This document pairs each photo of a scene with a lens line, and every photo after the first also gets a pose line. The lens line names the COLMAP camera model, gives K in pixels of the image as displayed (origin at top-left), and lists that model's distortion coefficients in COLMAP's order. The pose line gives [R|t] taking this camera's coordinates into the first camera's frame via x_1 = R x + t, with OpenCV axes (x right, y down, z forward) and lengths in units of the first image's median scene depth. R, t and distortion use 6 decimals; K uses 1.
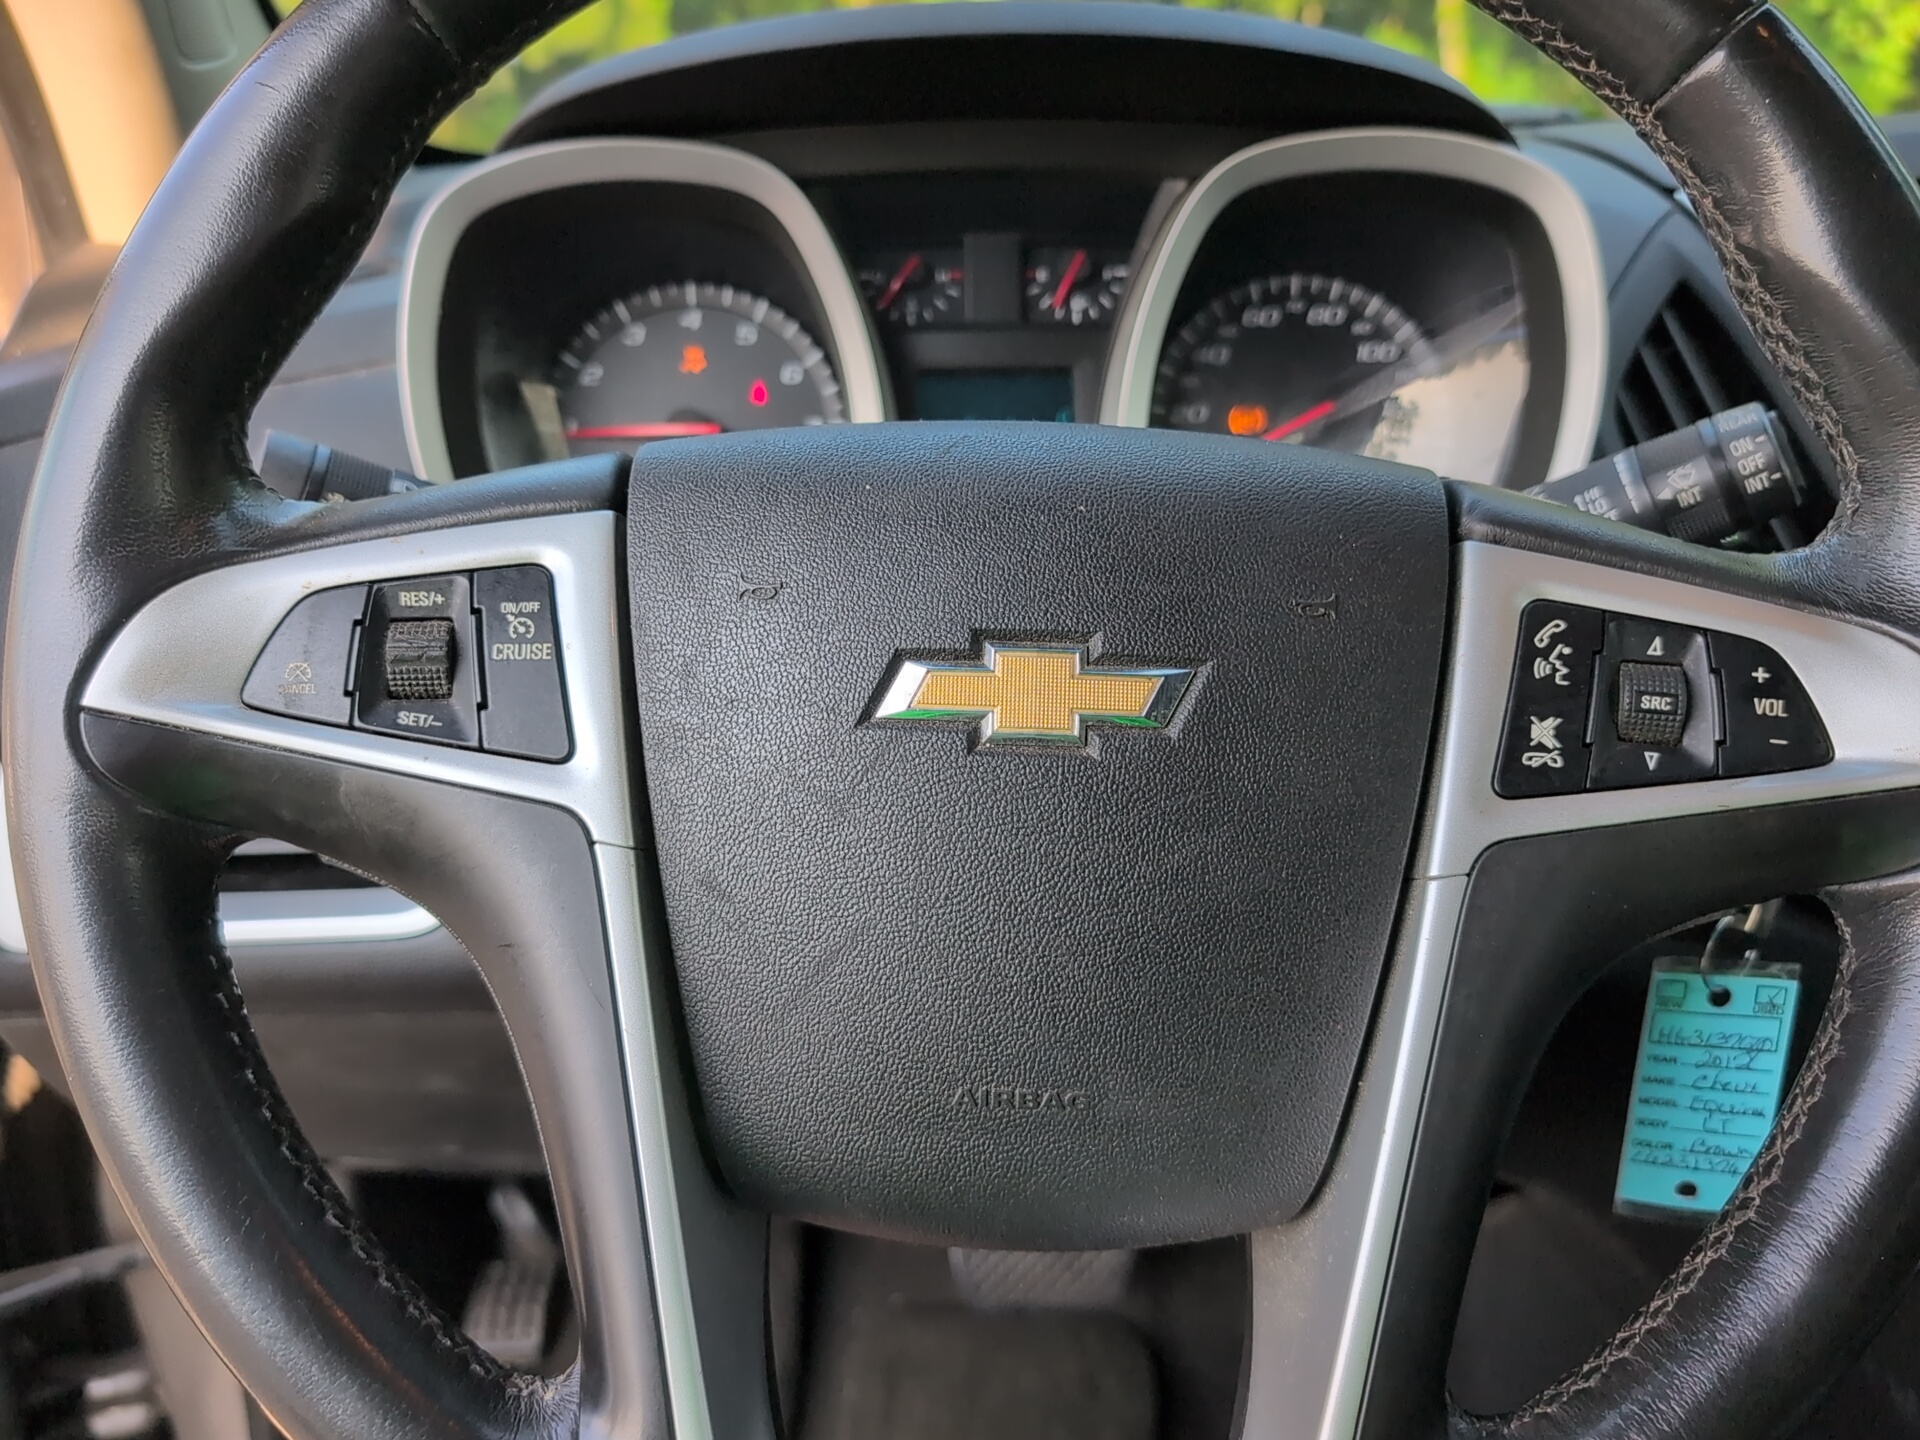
lens RADIAL K [[1589.3, 0, 963.5], [0, 1589.3, 726.3], [0, 0, 1]] dist [-0.009415, -0.021857]
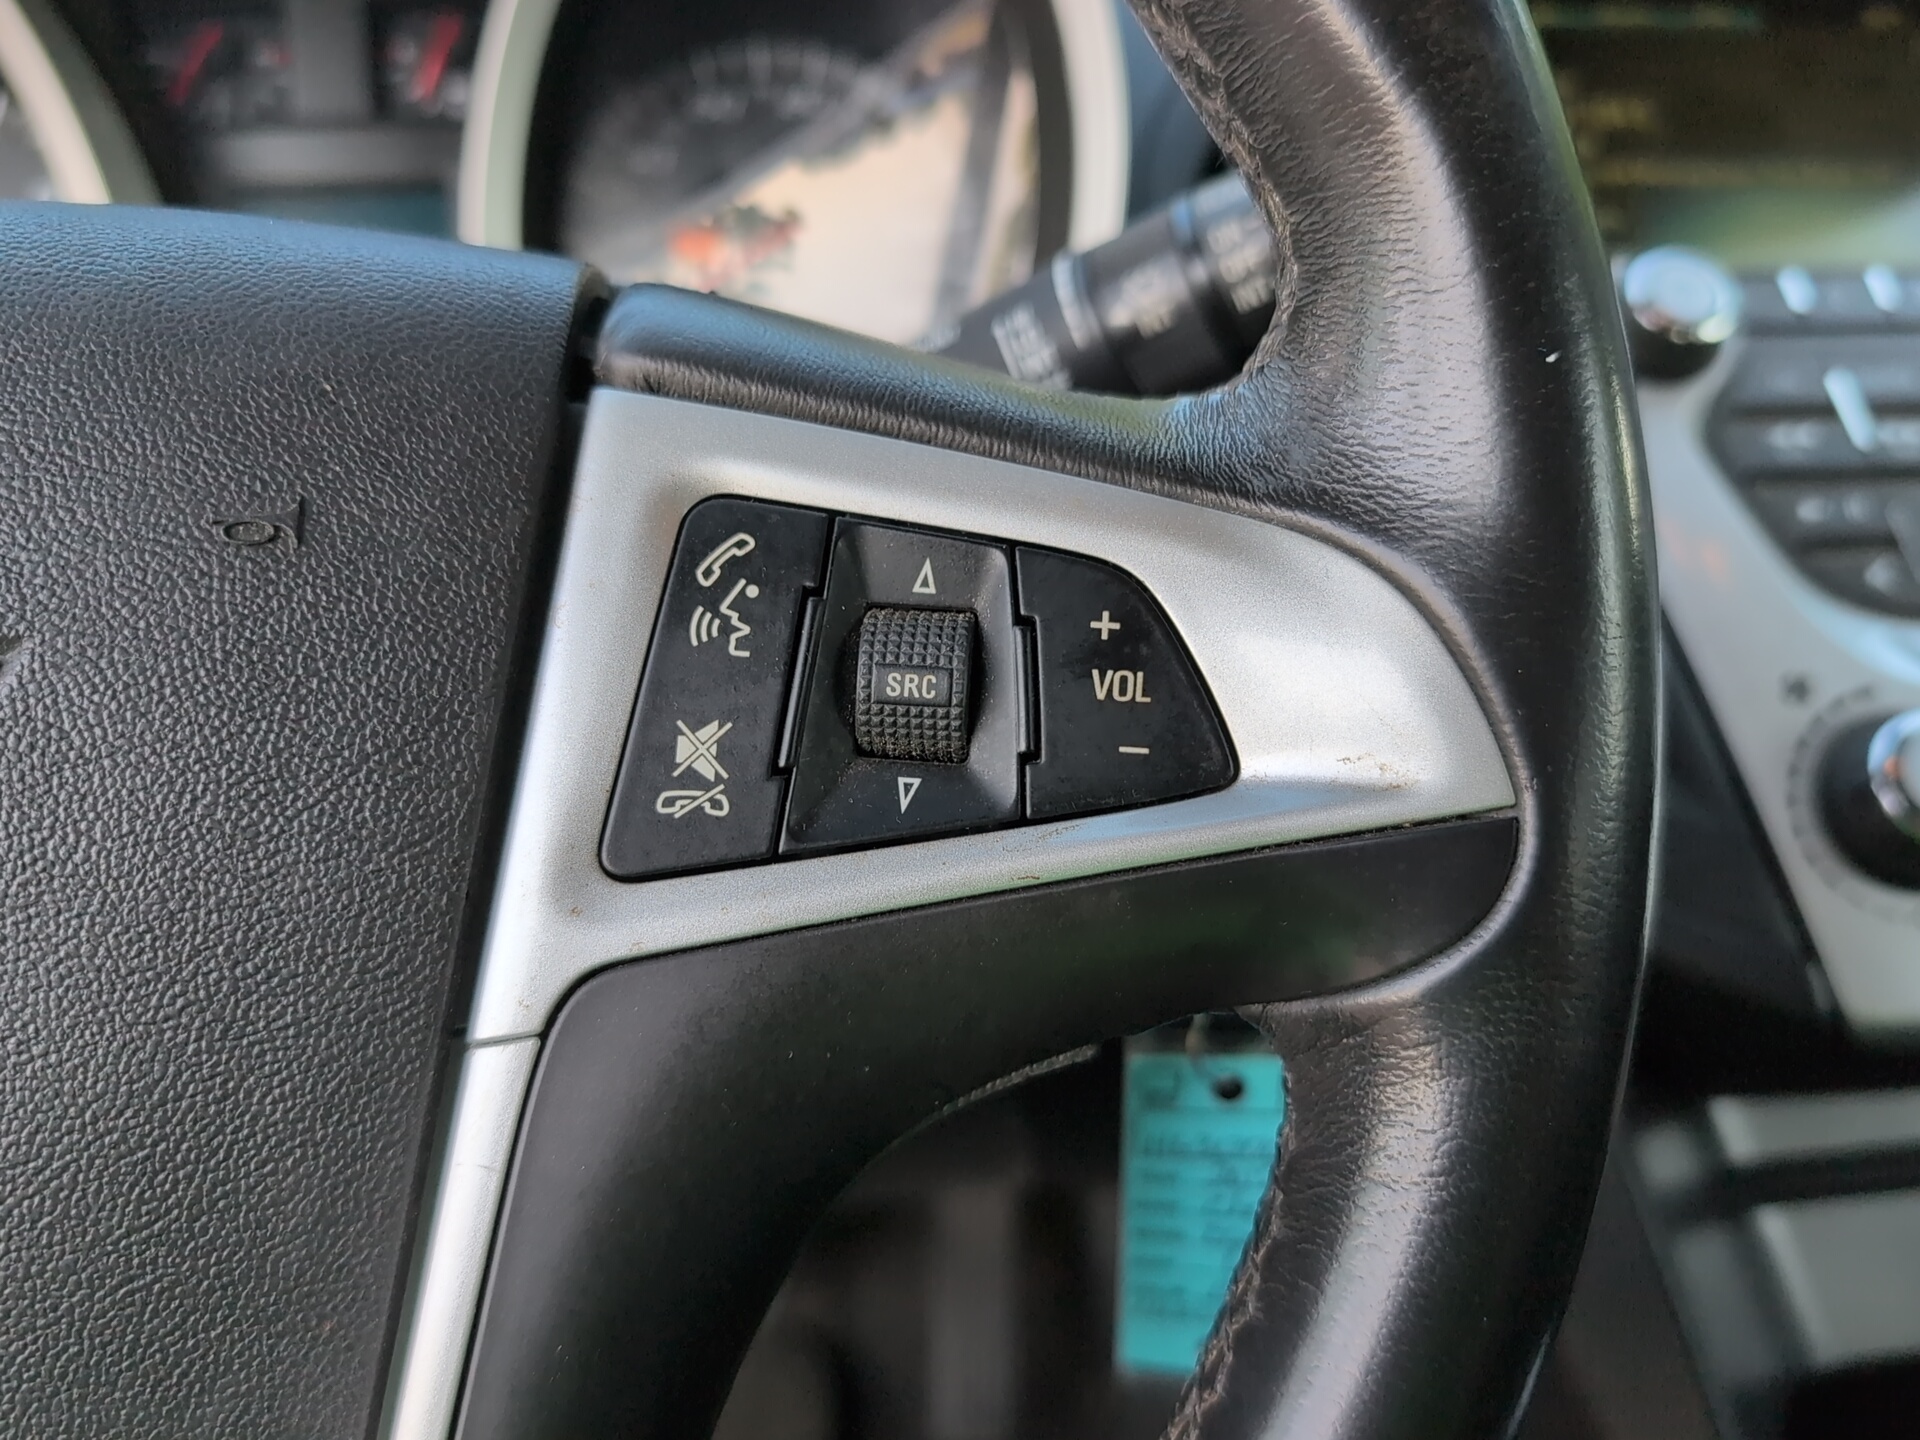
lens RADIAL K [[1589.3, 0, 962.5], [0, 1589.3, 723.6], [0, 0, 1]] dist [-0.009415, -0.021857]
pose [[0.994635, -0.043953, 0.093643, 0.404470], [0.037953, 0.997169, 0.064913, -0.035950], [-0.096231, -0.061010, 0.993487, 0.470242]]
